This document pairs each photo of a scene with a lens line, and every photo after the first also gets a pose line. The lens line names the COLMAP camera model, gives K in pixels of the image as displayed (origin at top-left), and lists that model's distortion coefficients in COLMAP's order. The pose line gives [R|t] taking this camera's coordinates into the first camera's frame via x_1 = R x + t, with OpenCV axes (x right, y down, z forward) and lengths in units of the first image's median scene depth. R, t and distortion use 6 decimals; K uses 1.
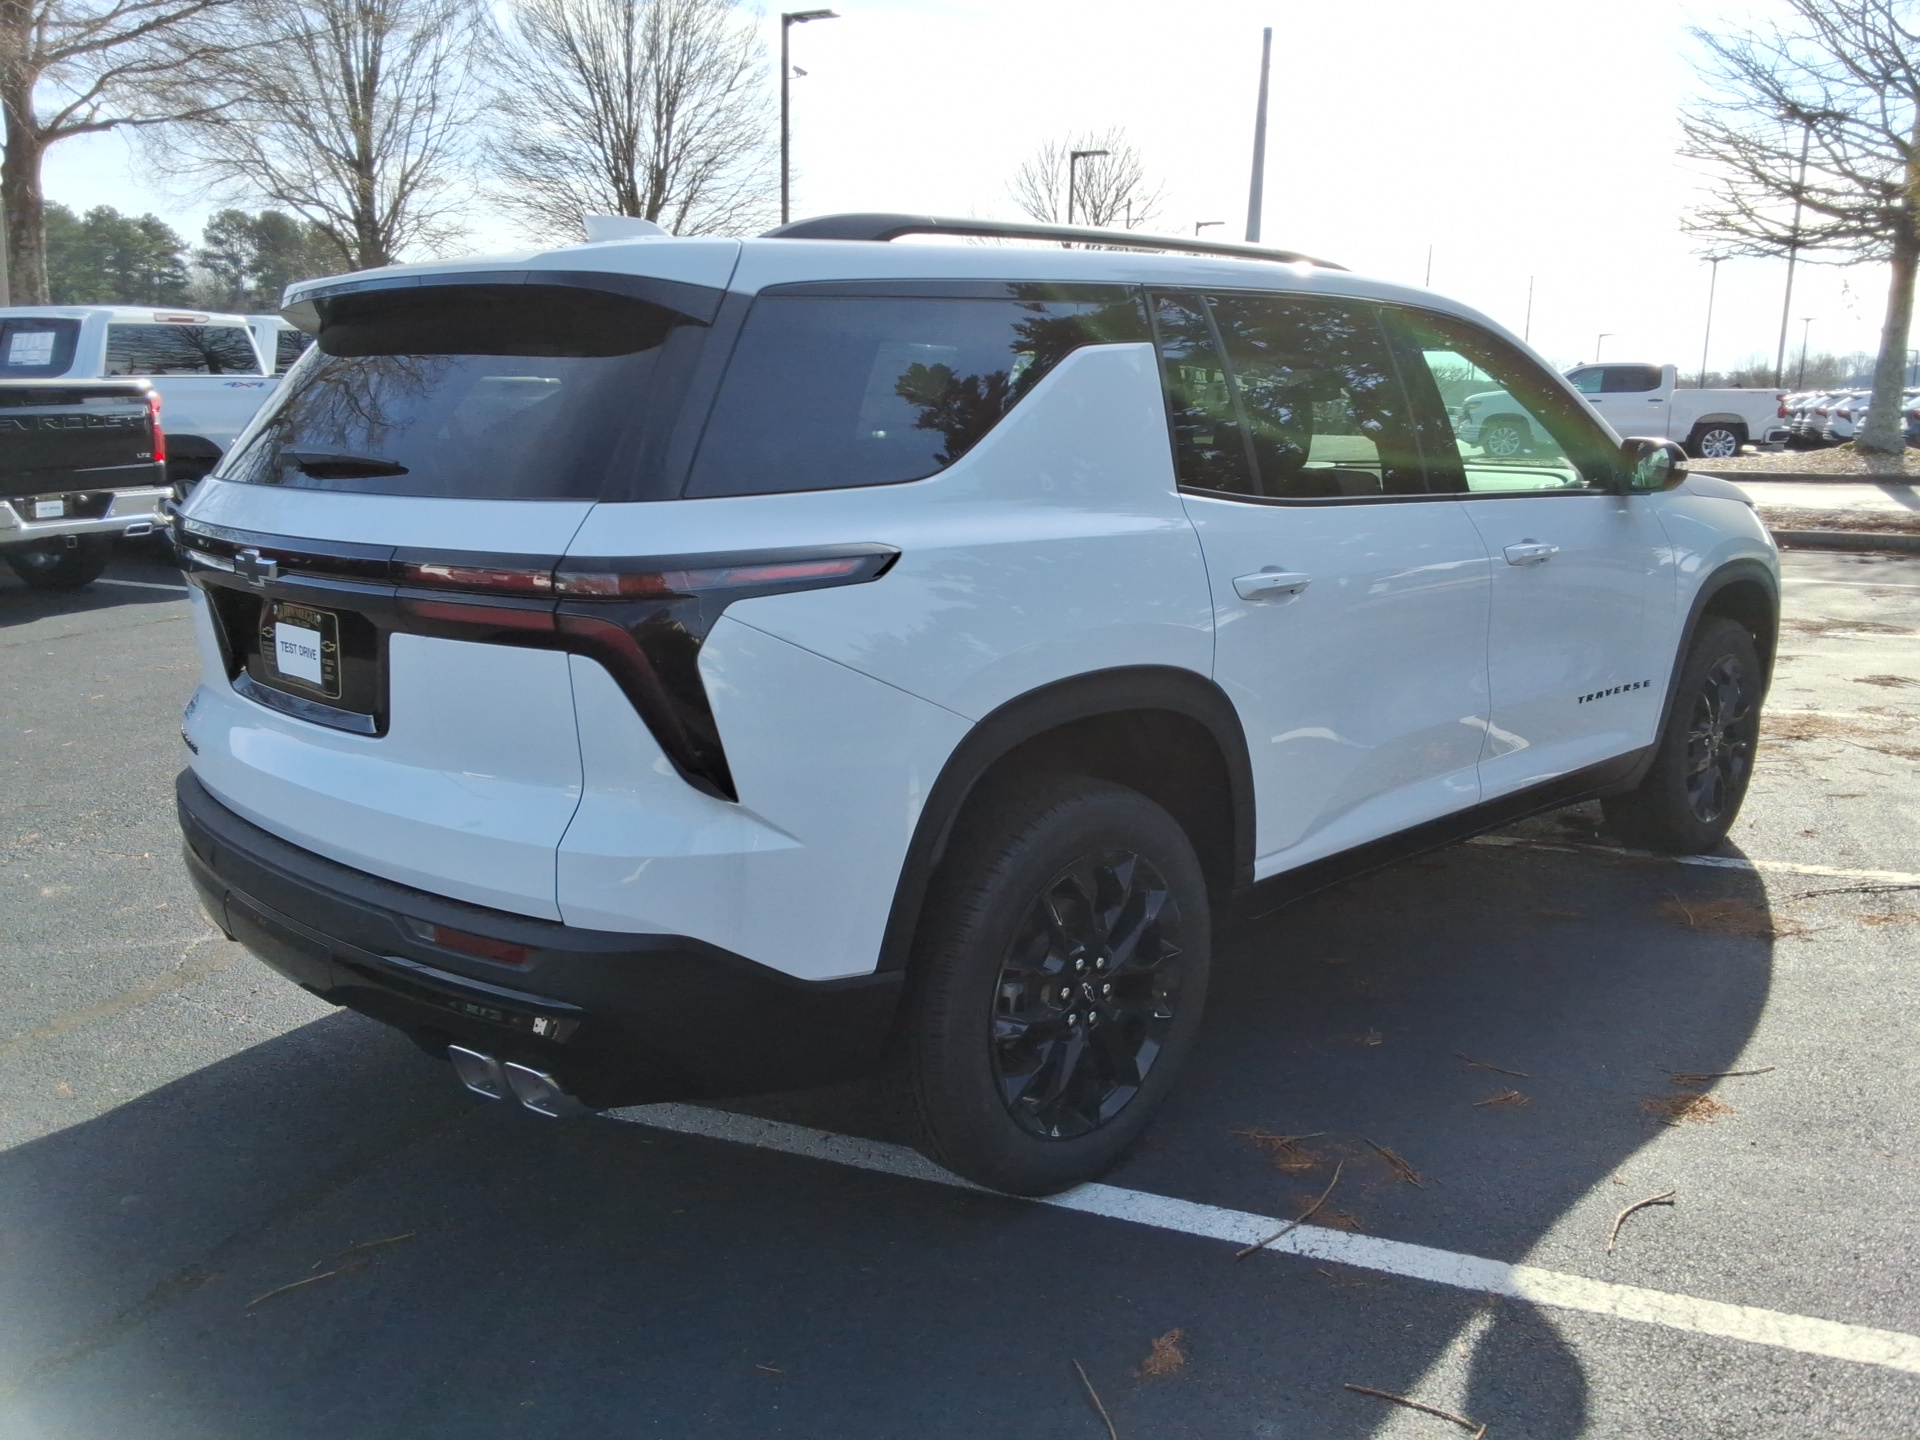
lens RADIAL K [[1540.2, 0, 982.9], [0, 1540.2, 708.3], [0, 0, 1]] dist [0.099500, -0.157394]
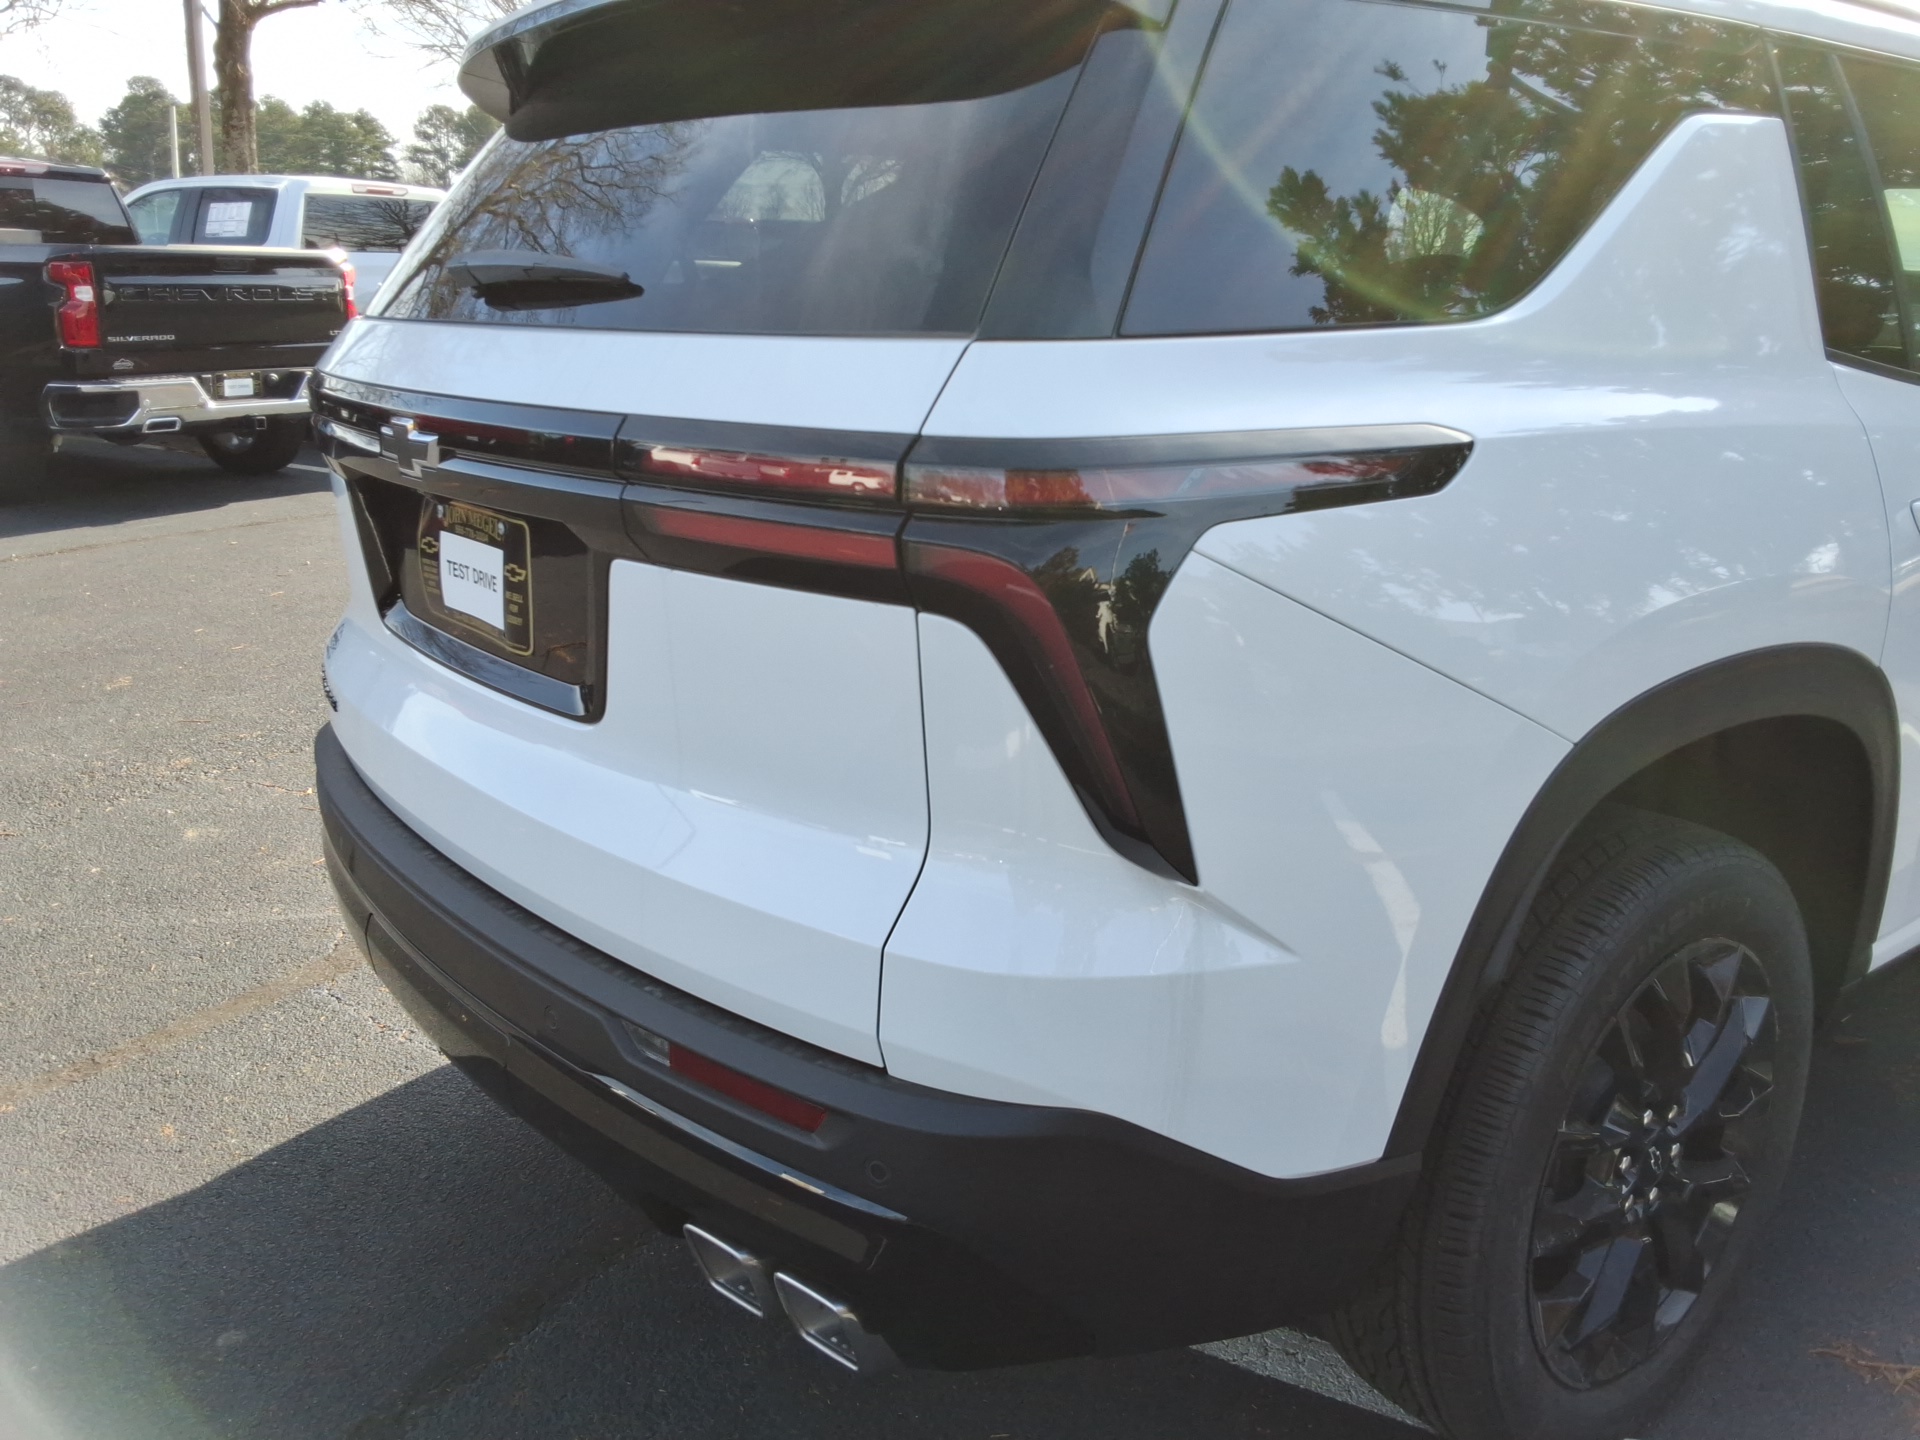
lens RADIAL K [[1540.2, 0, 969.0], [0, 1540.2, 704.6], [0, 0, 1]] dist [0.099500, -0.157394]
pose [[0.992419, 0.044093, -0.114716, -0.148292], [-0.037553, 0.997577, 0.058562, -0.028213], [0.117020, -0.053810, 0.991671, 0.360959]]
